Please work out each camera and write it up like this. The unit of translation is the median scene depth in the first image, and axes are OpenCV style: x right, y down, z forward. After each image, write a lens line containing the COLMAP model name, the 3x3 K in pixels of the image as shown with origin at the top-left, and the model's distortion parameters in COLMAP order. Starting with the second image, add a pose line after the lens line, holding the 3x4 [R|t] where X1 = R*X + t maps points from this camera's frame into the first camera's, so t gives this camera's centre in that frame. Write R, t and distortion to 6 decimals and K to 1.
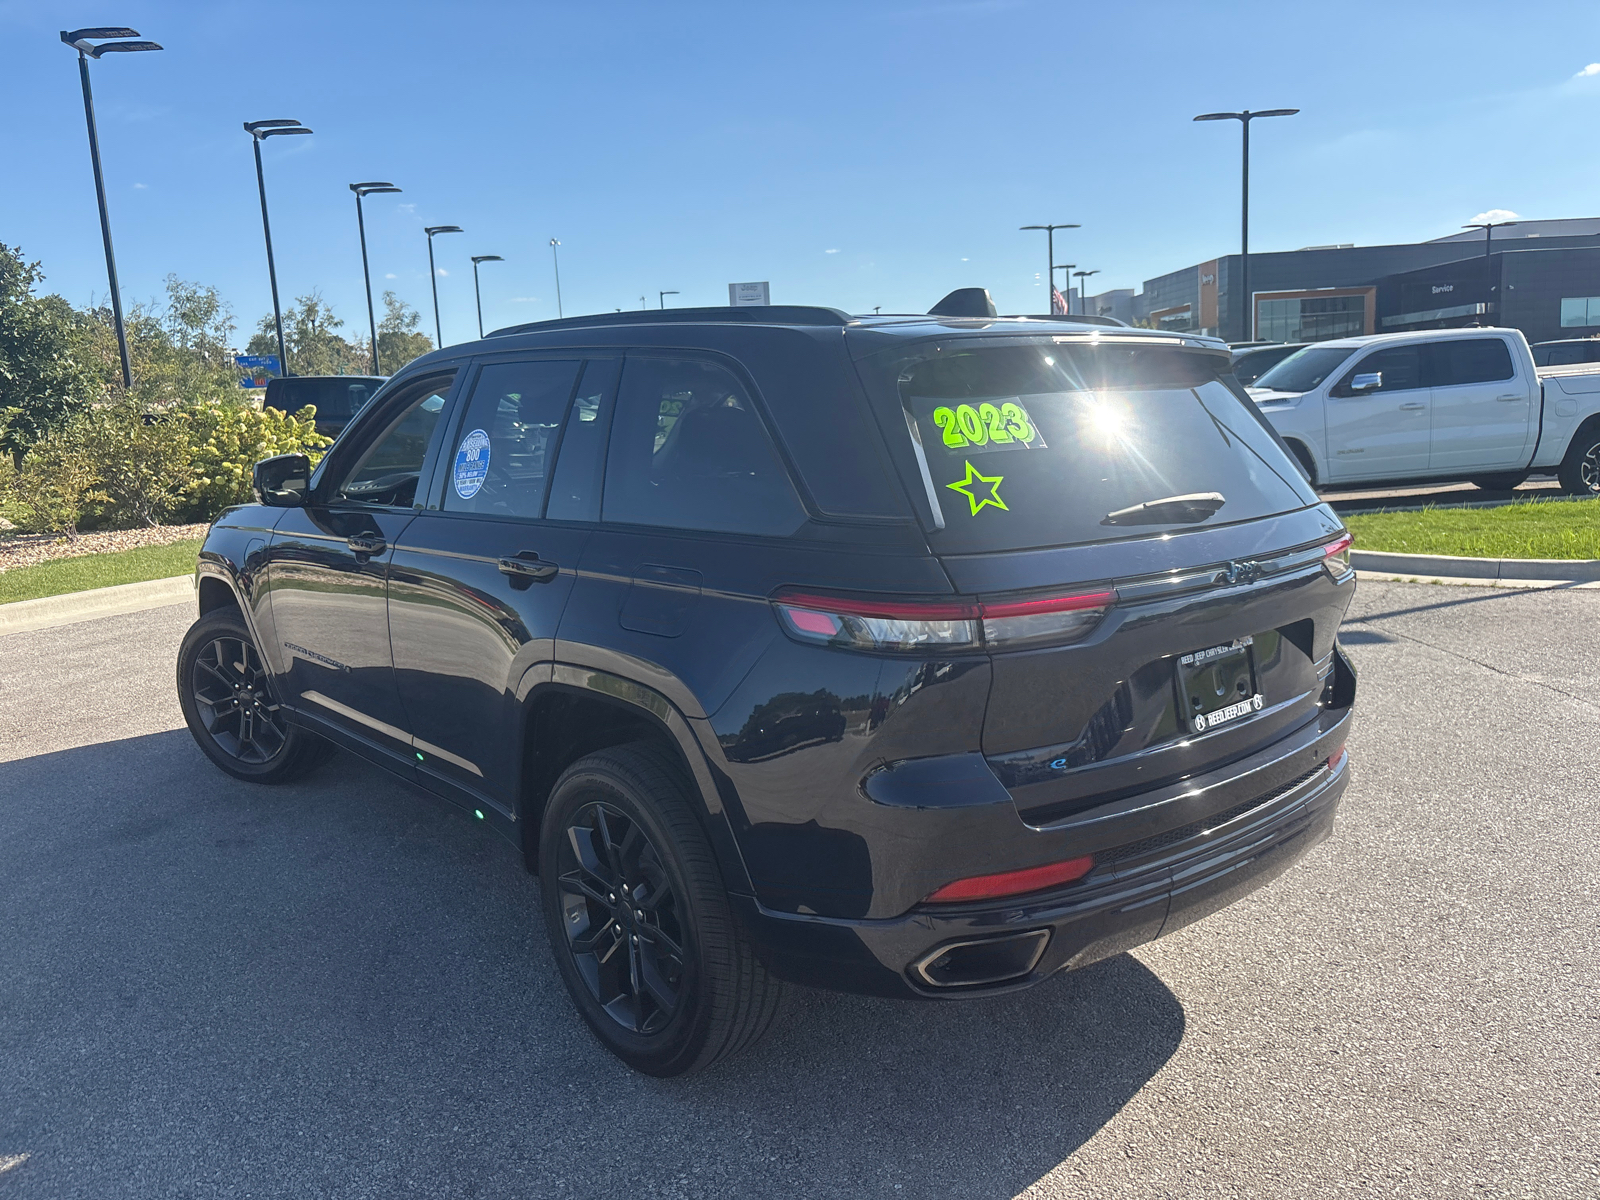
lens RADIAL K [[1232.5, 0, 800.4], [0, 1232.5, 628.5], [0, 0, 1]] dist [0.002986, -0.001393]
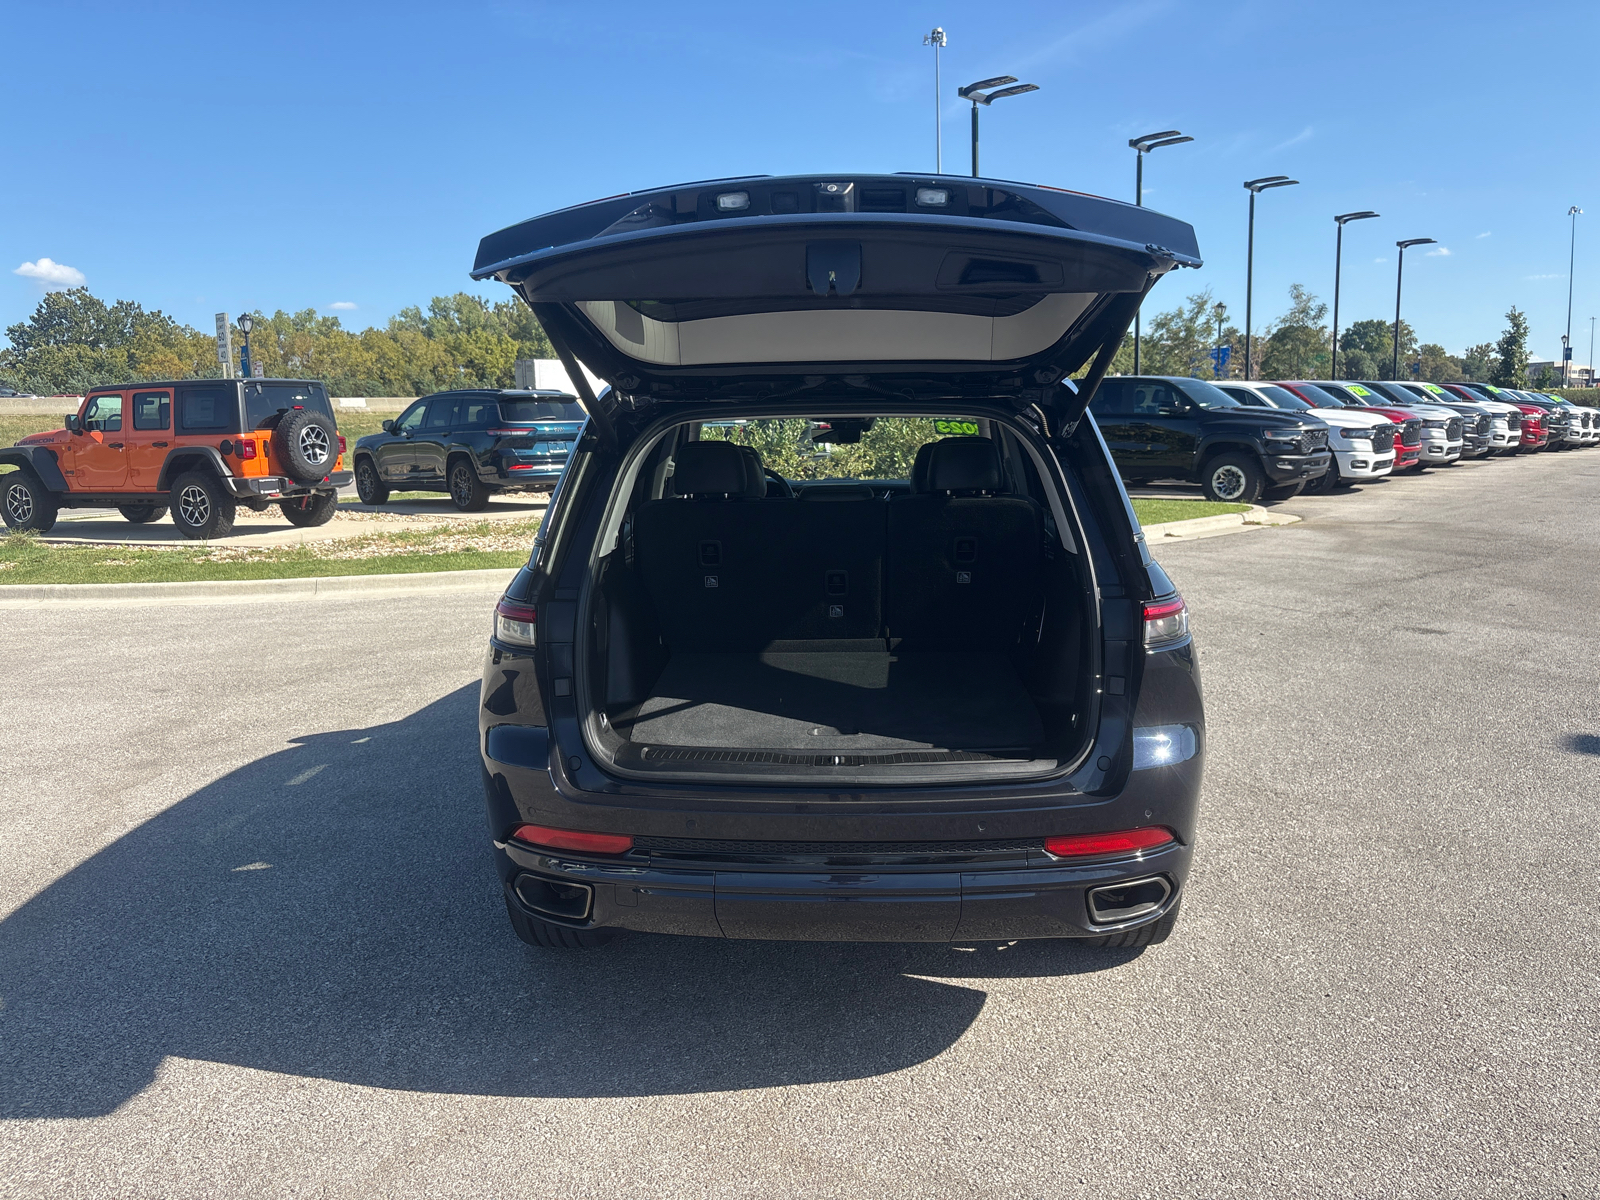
lens RADIAL K [[1252.8, 0, 779.8], [0, 1252.8, 596.7], [0, 0, 1]] dist [-0.008330, 0.034203]
pose [[0.730094, 0.117521, -0.673166, 0.140846], [-0.131180, 0.990883, 0.030715, -0.012523], [0.670638, 0.065882, 0.738854, 0.024908]]
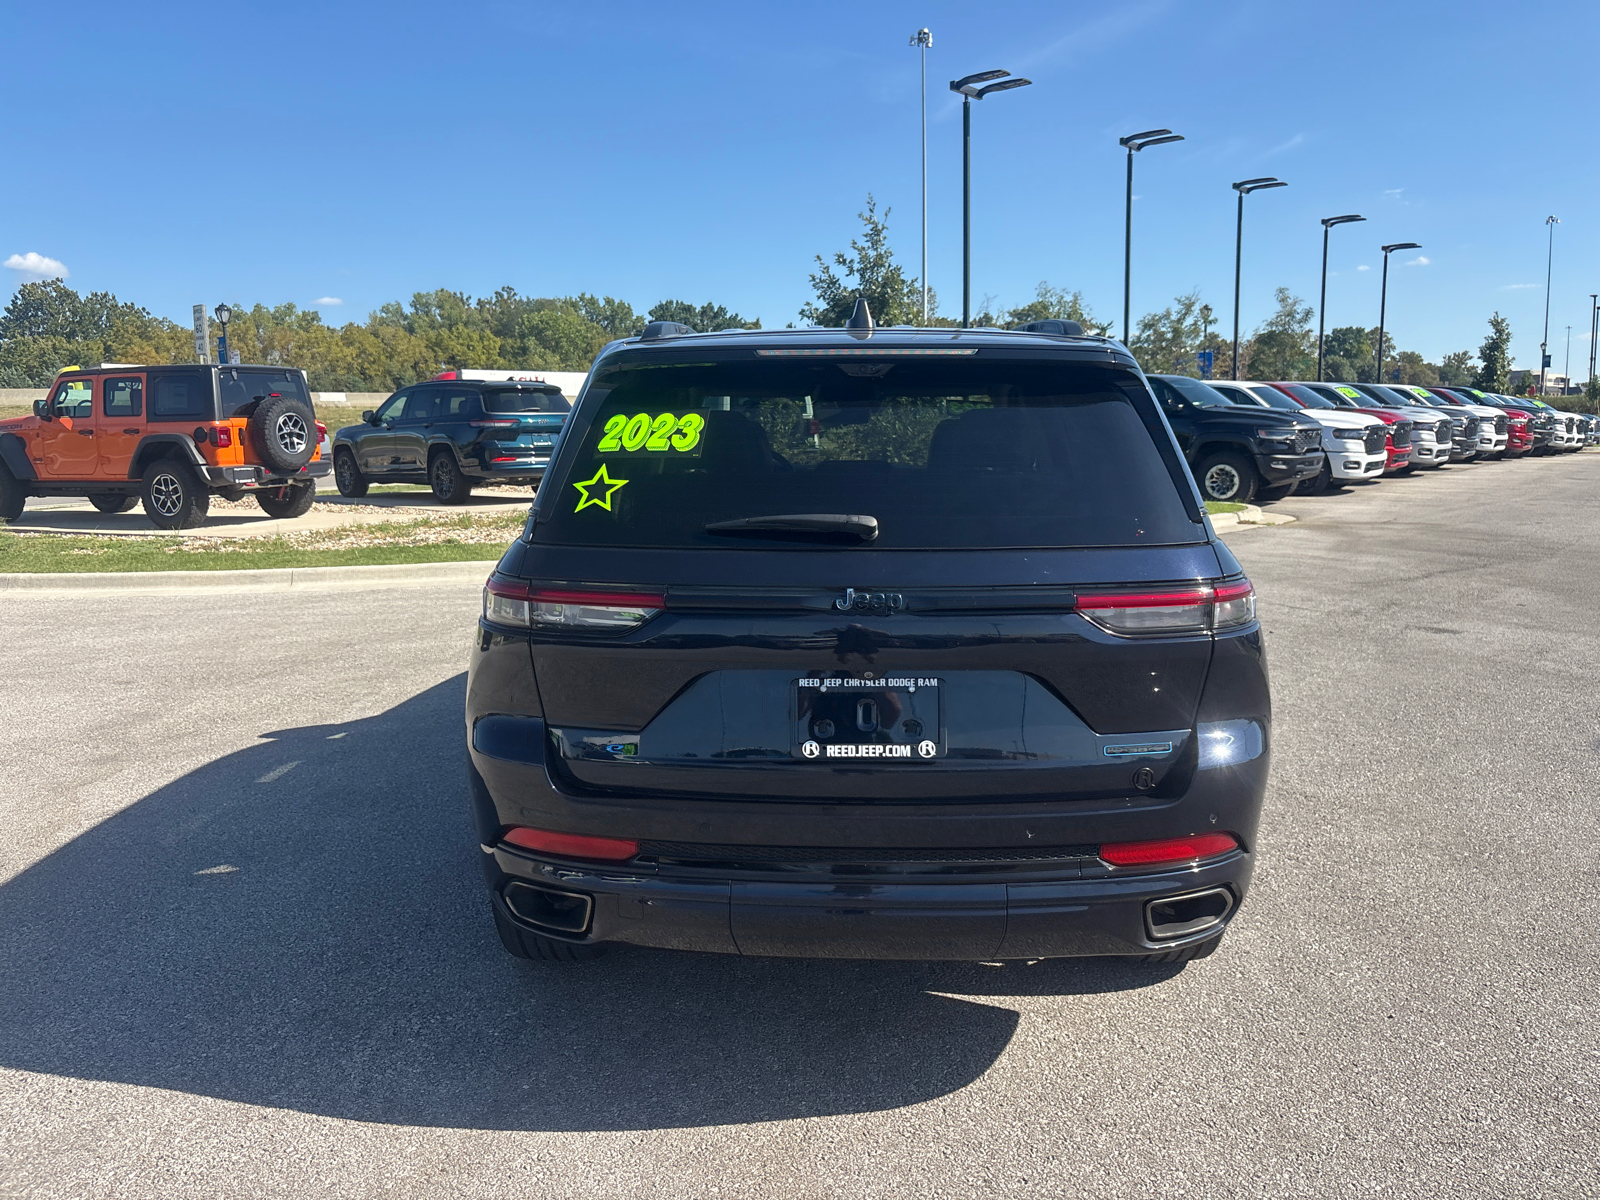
lens RADIAL K [[1249.3, 0, 780.7], [0, 1249.3, 601.8], [0, 0, 1]] dist [0.006249, 0.002711]
pose [[0.739954, 0.125310, -0.660882, 0.126975], [-0.139167, 0.989757, 0.031850, -0.008891], [0.658104, 0.068405, 0.749814, 0.033723]]
